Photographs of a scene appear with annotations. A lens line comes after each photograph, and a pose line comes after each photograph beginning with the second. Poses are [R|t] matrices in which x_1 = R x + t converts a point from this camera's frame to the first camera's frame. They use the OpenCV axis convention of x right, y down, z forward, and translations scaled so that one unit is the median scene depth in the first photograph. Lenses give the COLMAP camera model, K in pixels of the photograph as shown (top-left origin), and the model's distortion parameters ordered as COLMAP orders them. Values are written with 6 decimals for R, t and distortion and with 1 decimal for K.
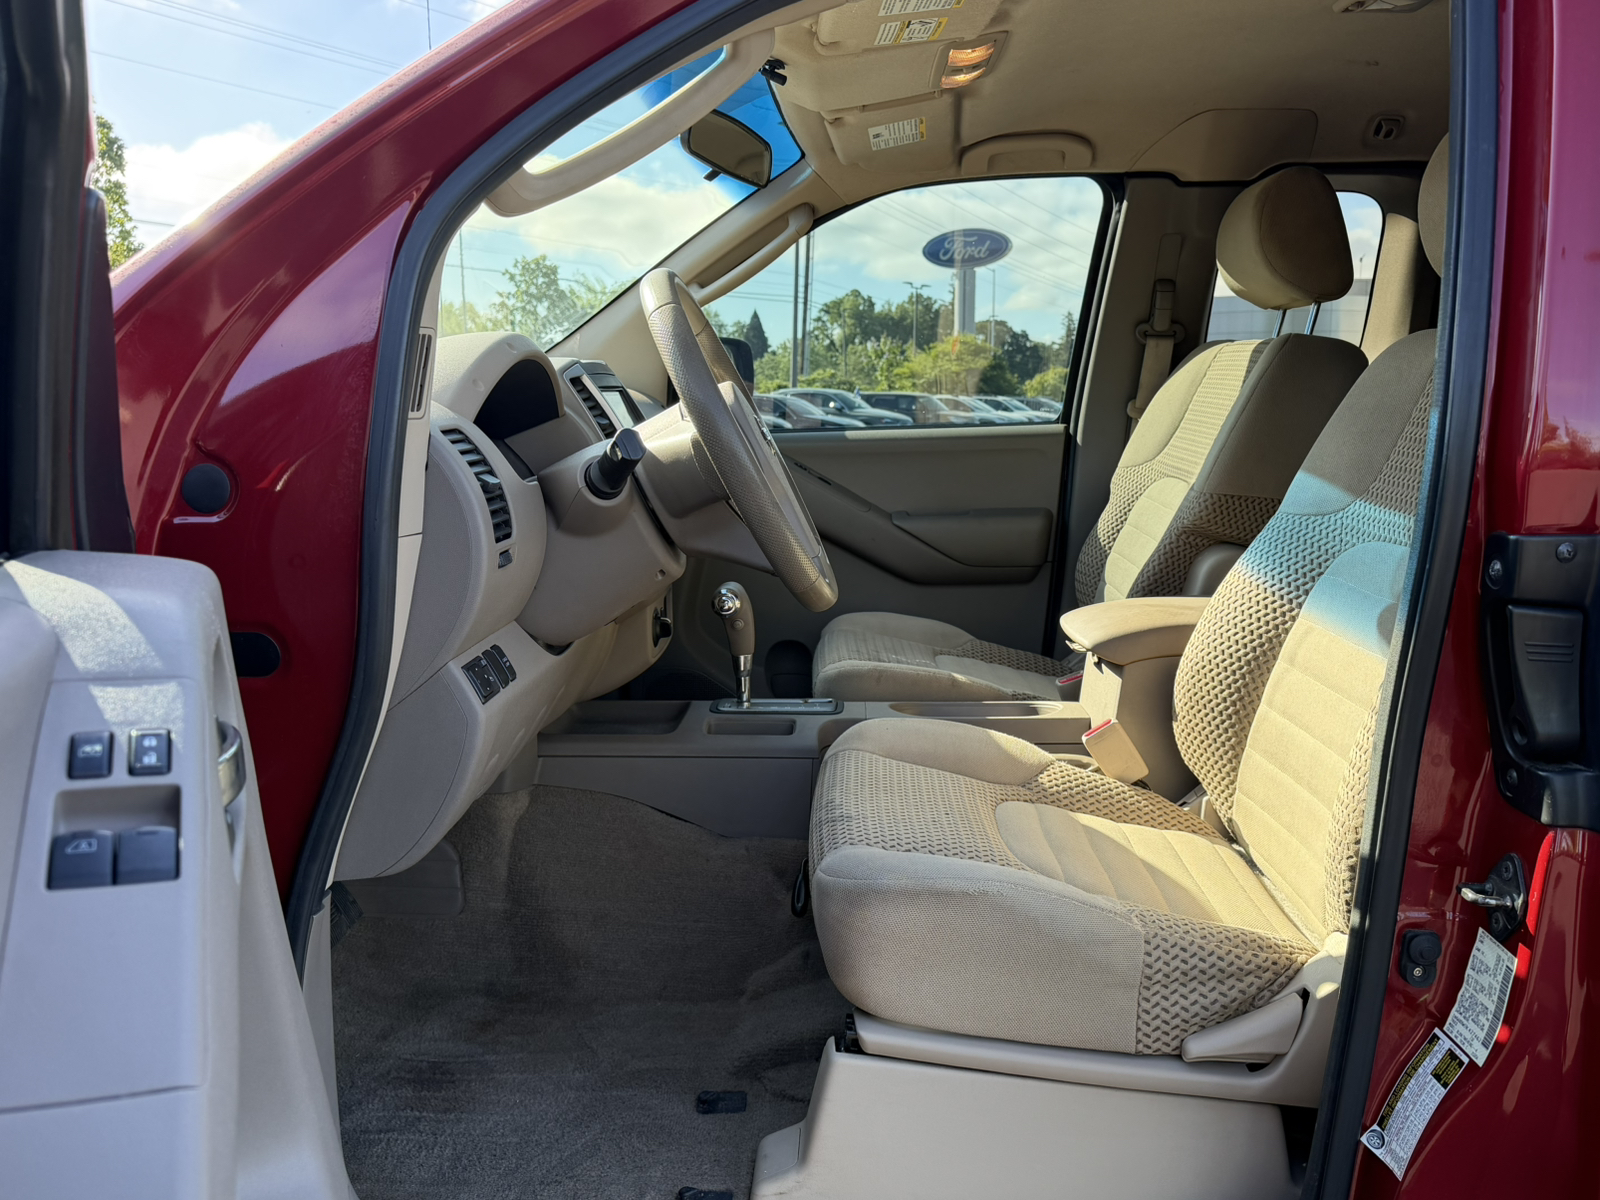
lens RADIAL K [[2155.3, 0, 800.0], [0, 2155.3, 600.0], [0, 0, 1]] dist [0.220100, -0.501806]
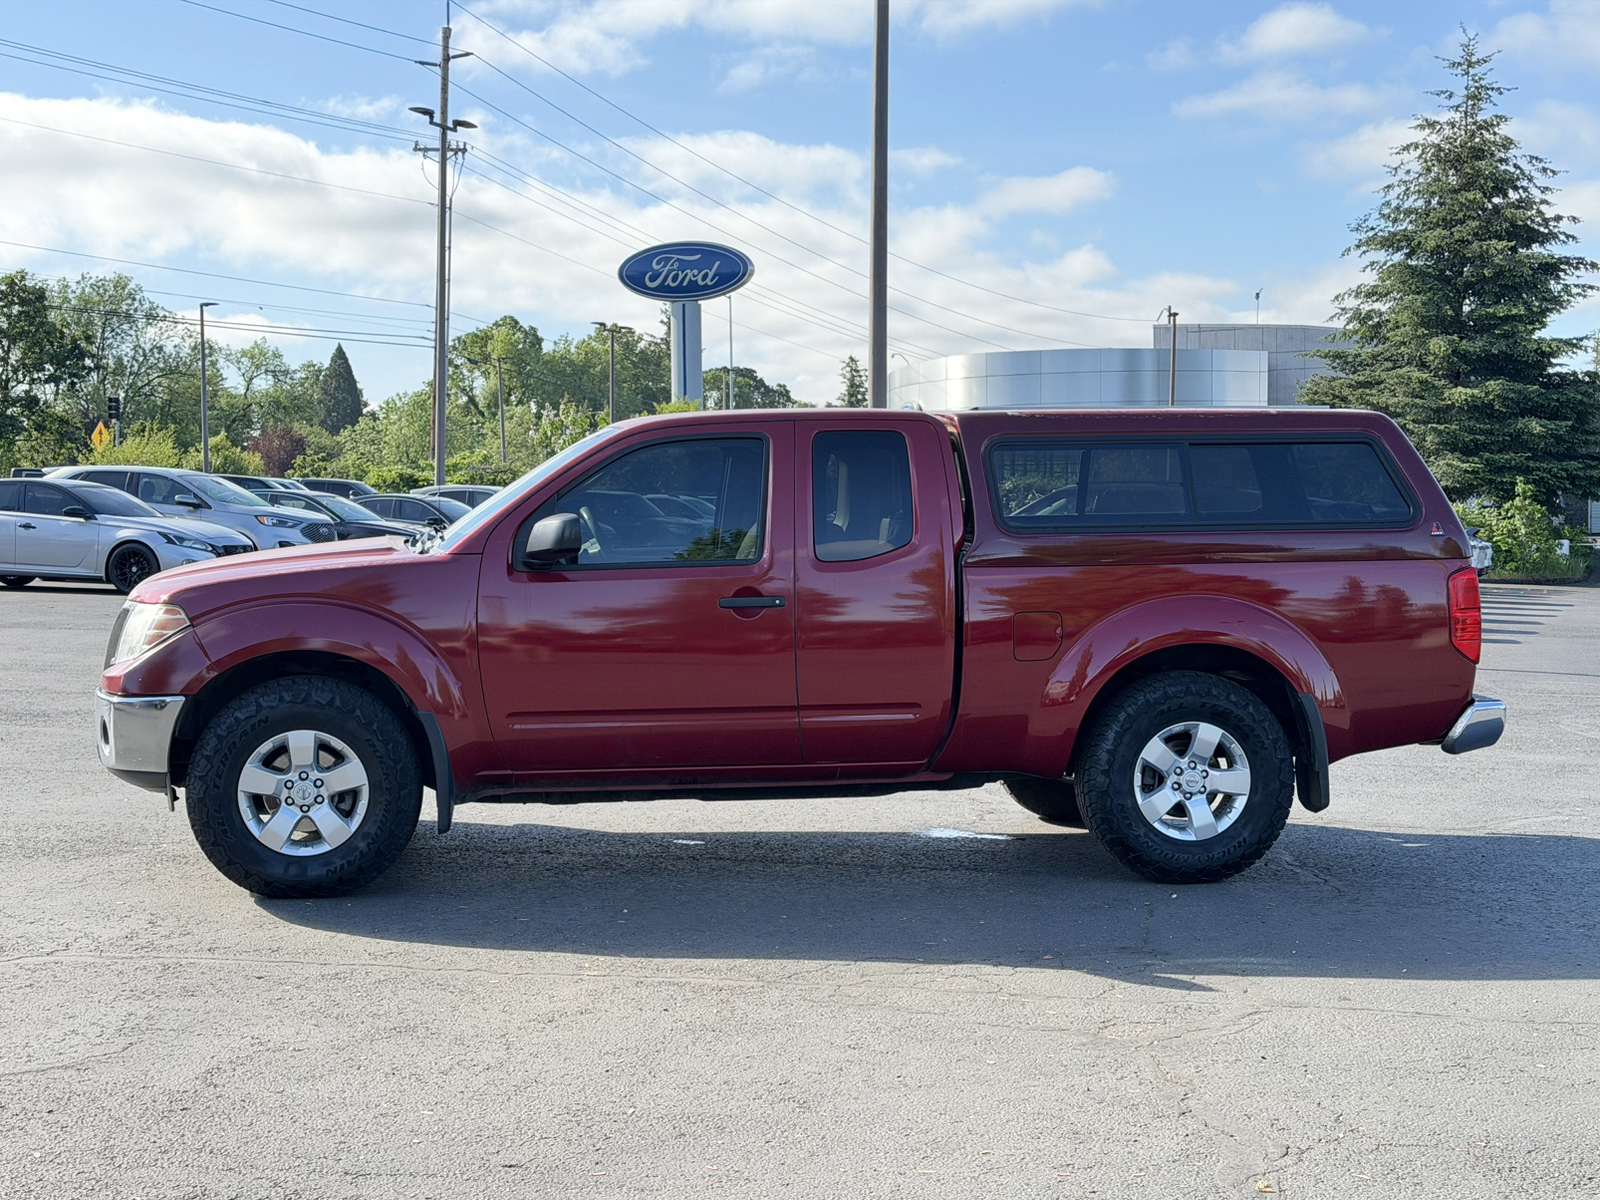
lens RADIAL K [[2155.3, 0, 800.0], [0, 2155.3, 600.0], [0, 0, 1]] dist [0.220100, -0.501806]
pose [[0.990851, -0.007556, 0.134747, 0.023455], [0.014108, 0.998760, -0.047734, -0.031767], [-0.134219, 0.049198, 0.989730, 0.378962]]
